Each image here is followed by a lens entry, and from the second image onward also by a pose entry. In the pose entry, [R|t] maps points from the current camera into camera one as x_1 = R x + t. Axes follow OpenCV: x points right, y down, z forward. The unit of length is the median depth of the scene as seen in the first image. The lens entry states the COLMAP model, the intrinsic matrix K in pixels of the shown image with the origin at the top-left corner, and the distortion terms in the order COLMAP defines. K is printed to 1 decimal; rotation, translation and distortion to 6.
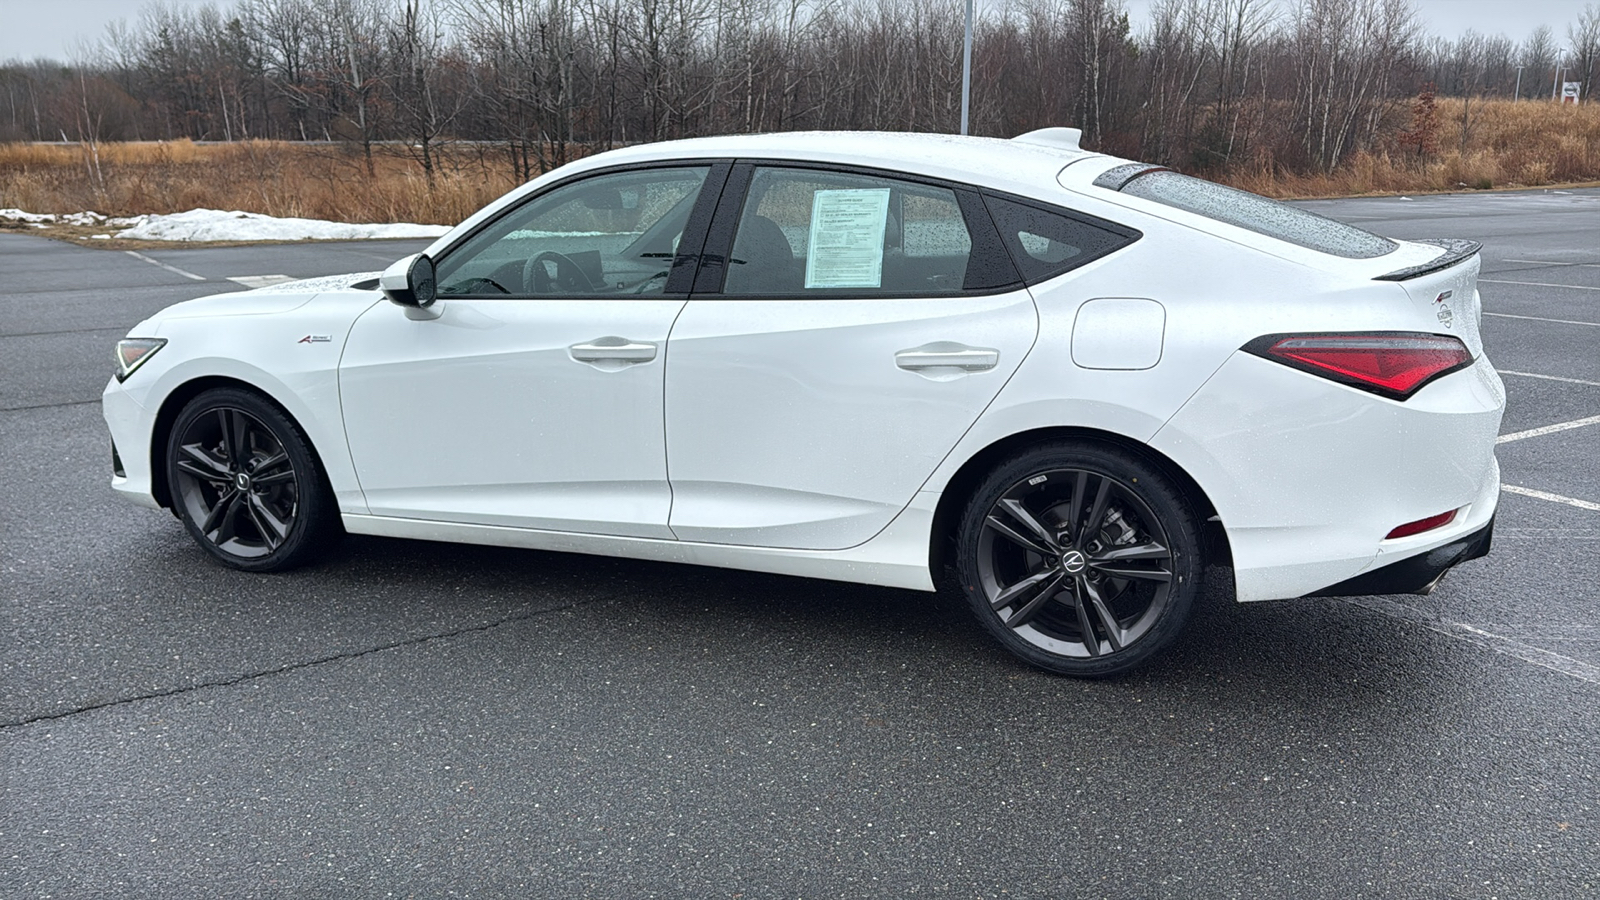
lens RADIAL K [[1397.5, 0, 826.7], [0, 1397.5, 472.4], [0, 0, 1]] dist [0.149418, -0.264161]
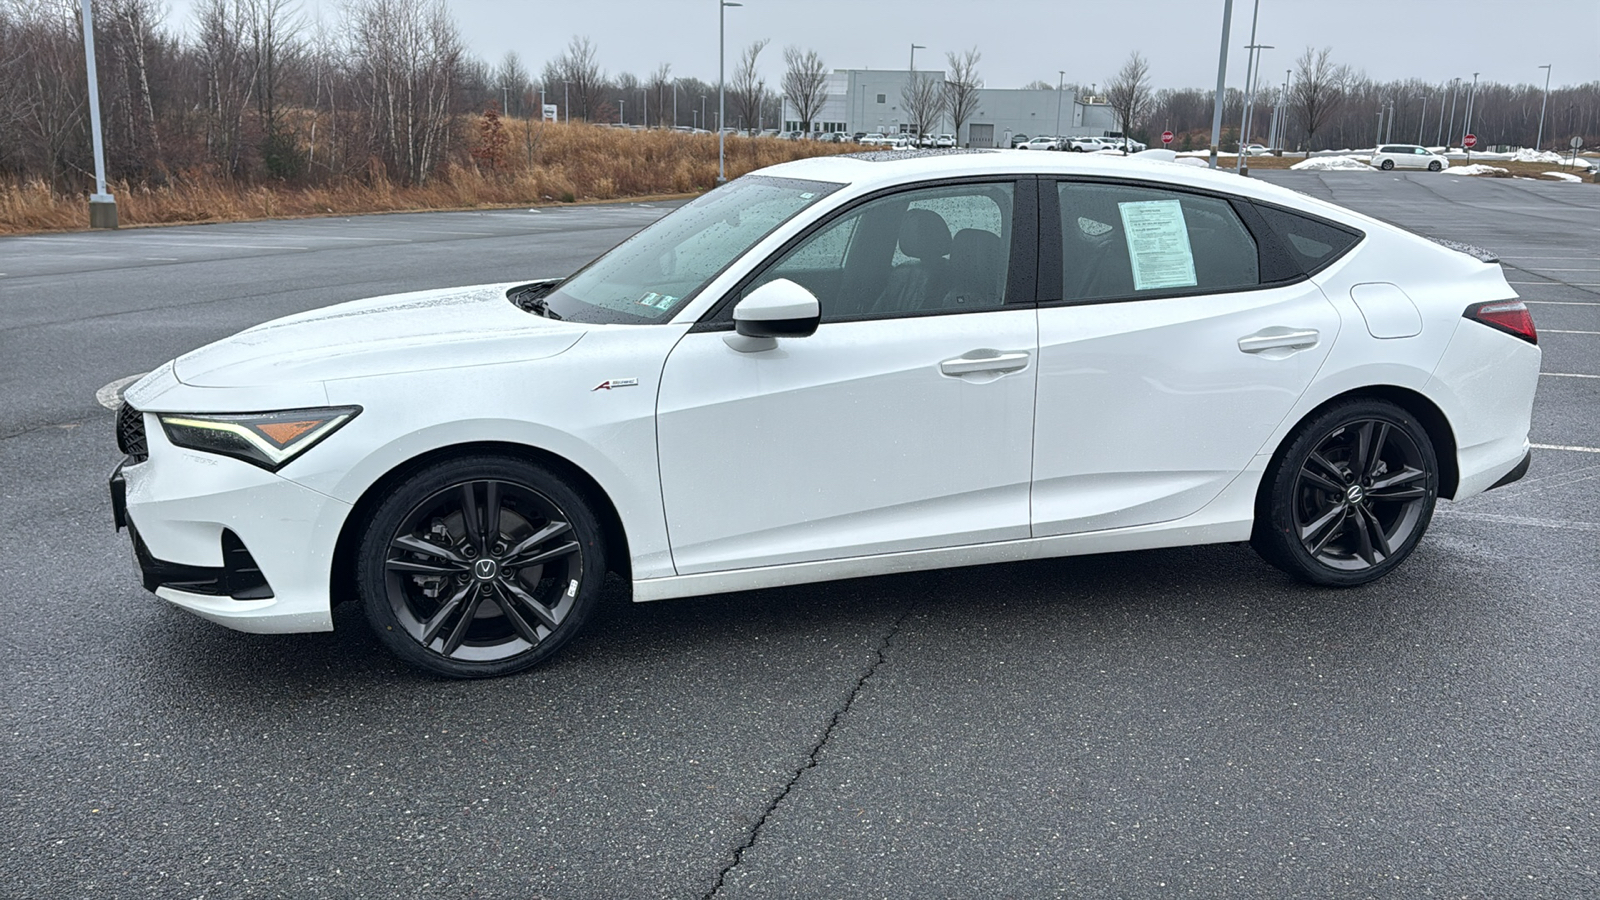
lens RADIAL K [[1362.6, 0, 830.5], [0, 1362.6, 455.2], [0, 0, 1]] dist [0.165826, -0.275099]
pose [[0.767267, -0.124253, 0.629176, -0.881966], [0.133449, 0.990510, 0.032872, -0.068193], [-0.627290, 0.058742, 0.776567, 0.303471]]
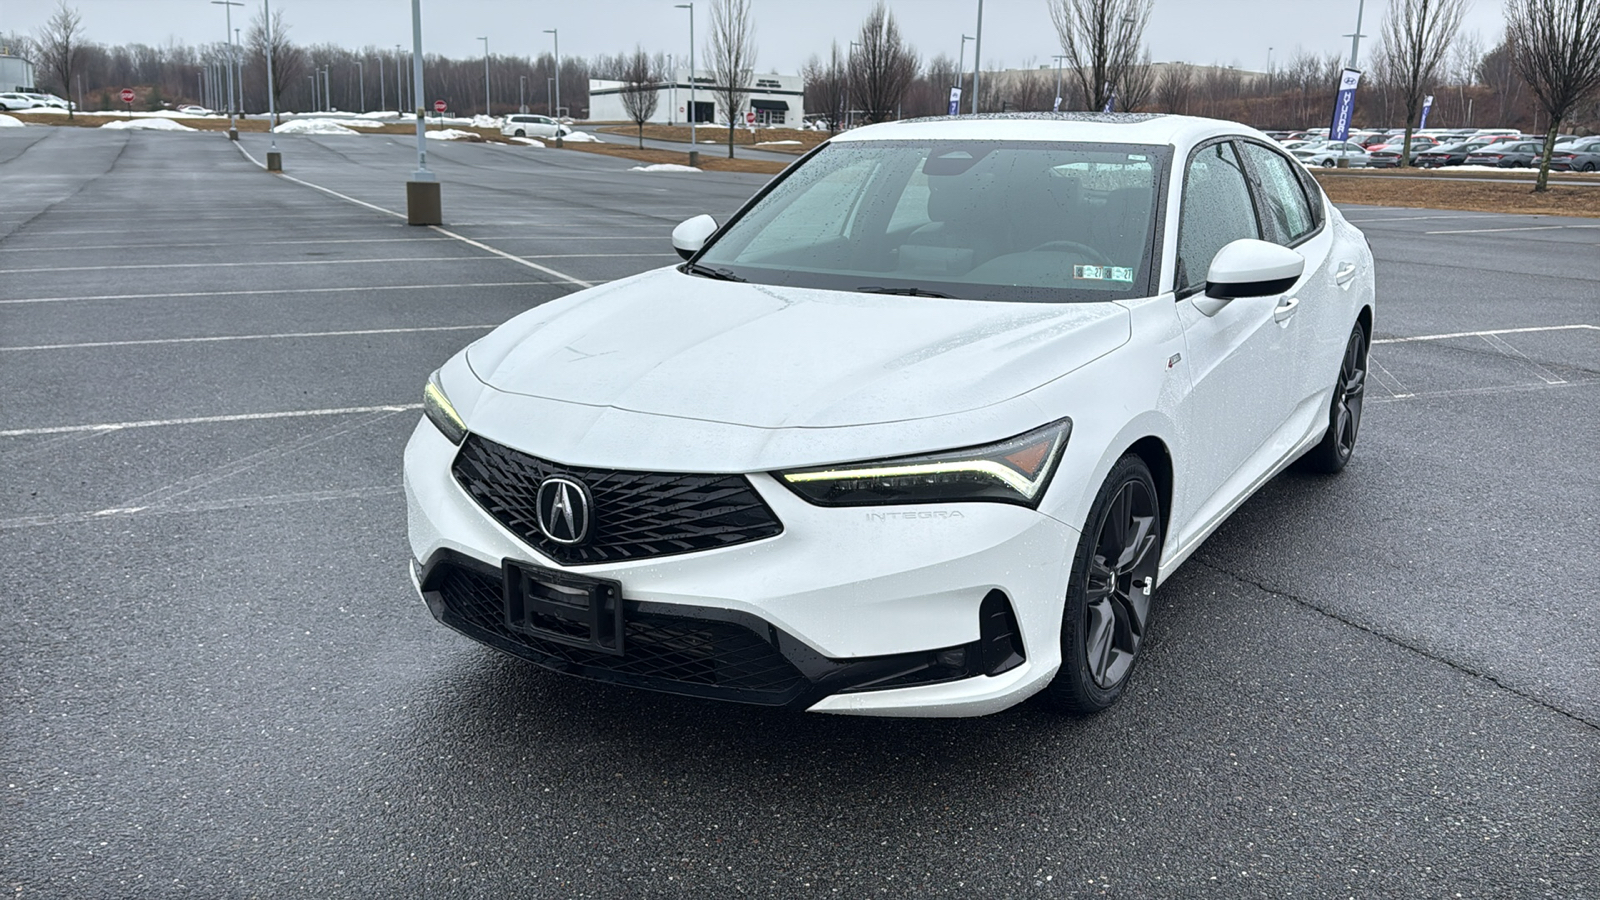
lens RADIAL K [[1382.7, 0, 815.0], [0, 1382.7, 456.7], [0, 0, 1]] dist [0.153227, -0.268219]
pose [[0.148374, -0.219173, 0.964338, -1.314130], [0.215015, 0.958954, 0.184866, -0.261745], [-0.965274, 0.179918, 0.189410, 1.179875]]
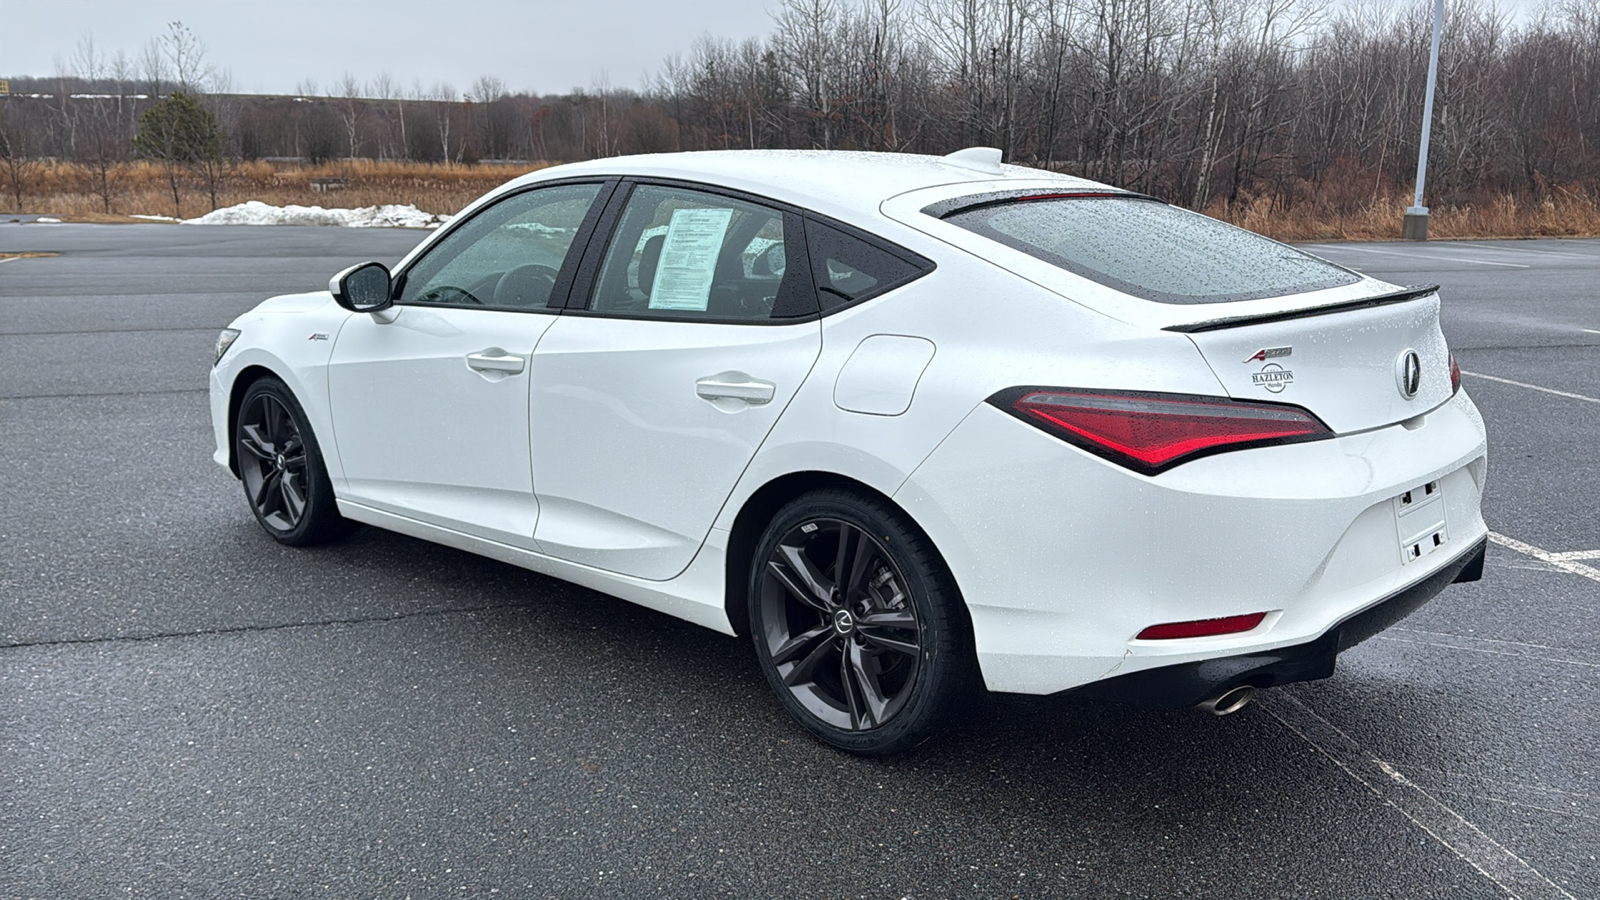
lens RADIAL K [[1382.7, 0, 815.0], [0, 1382.7, 456.7], [0, 0, 1]] dist [0.153227, -0.268219]
pose [[0.933558, 0.080467, -0.349277, 0.425799], [-0.087928, 0.996111, -0.005531, -0.033192], [0.347474, 0.035875, 0.937003, 0.138332]]
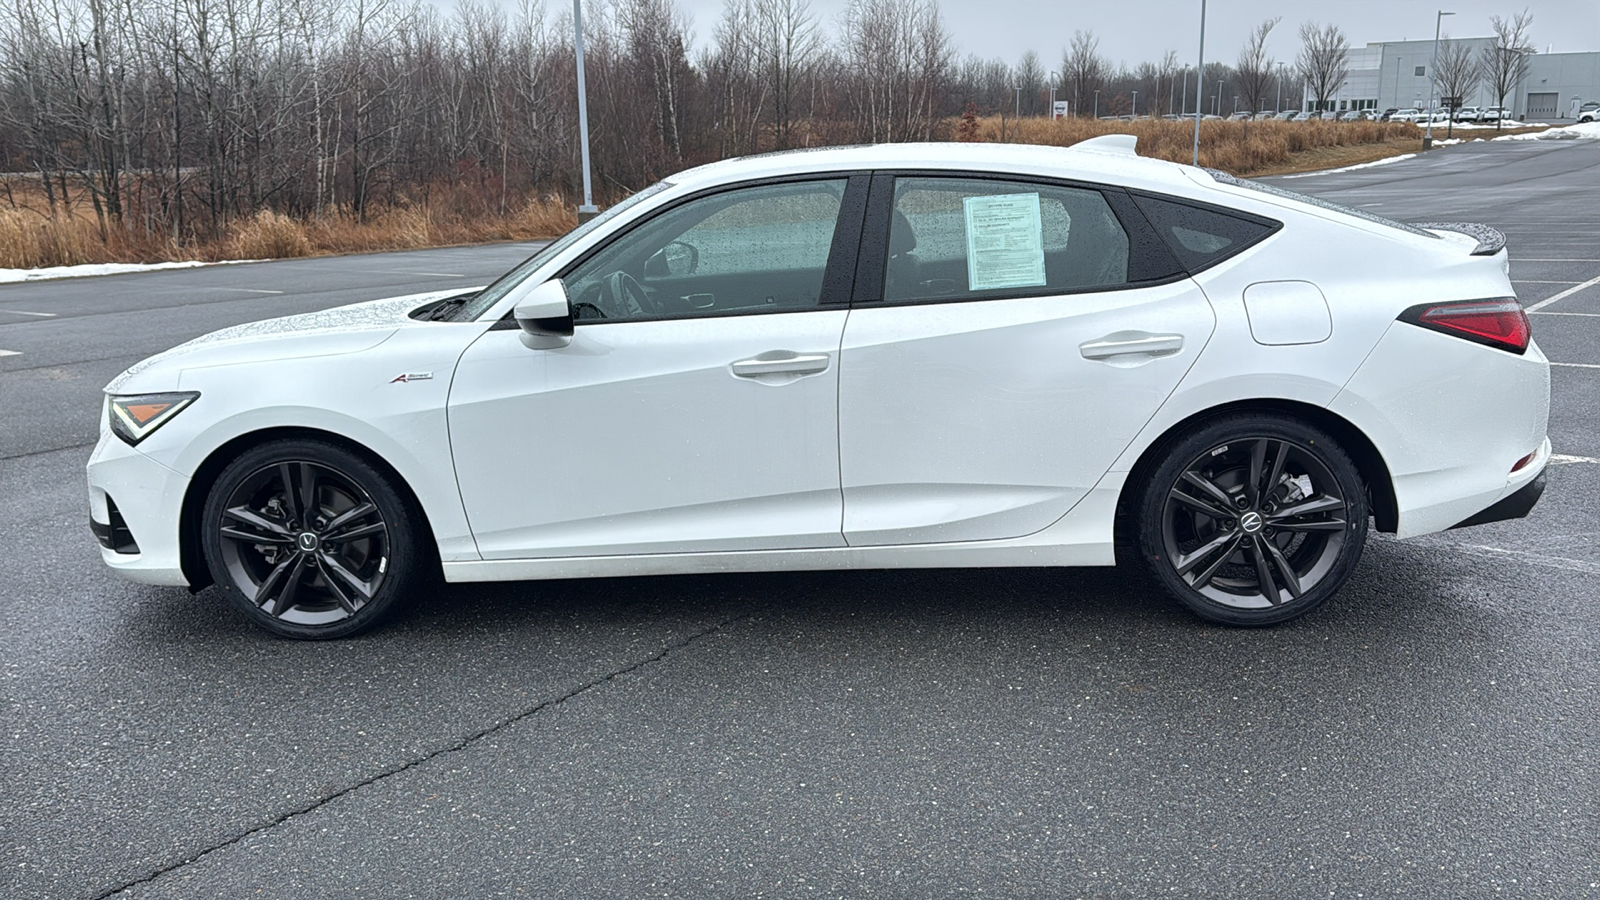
lens RADIAL K [[1379.1, 0, 832.4], [0, 1379.1, 450.1], [0, 0, 1]] dist [0.146230, -0.264125]
pose [[0.946386, -0.088038, 0.310809, -0.432391], [0.096362, 0.995280, -0.011496, -0.010782], [-0.308330, 0.040830, 0.950403, 0.054772]]
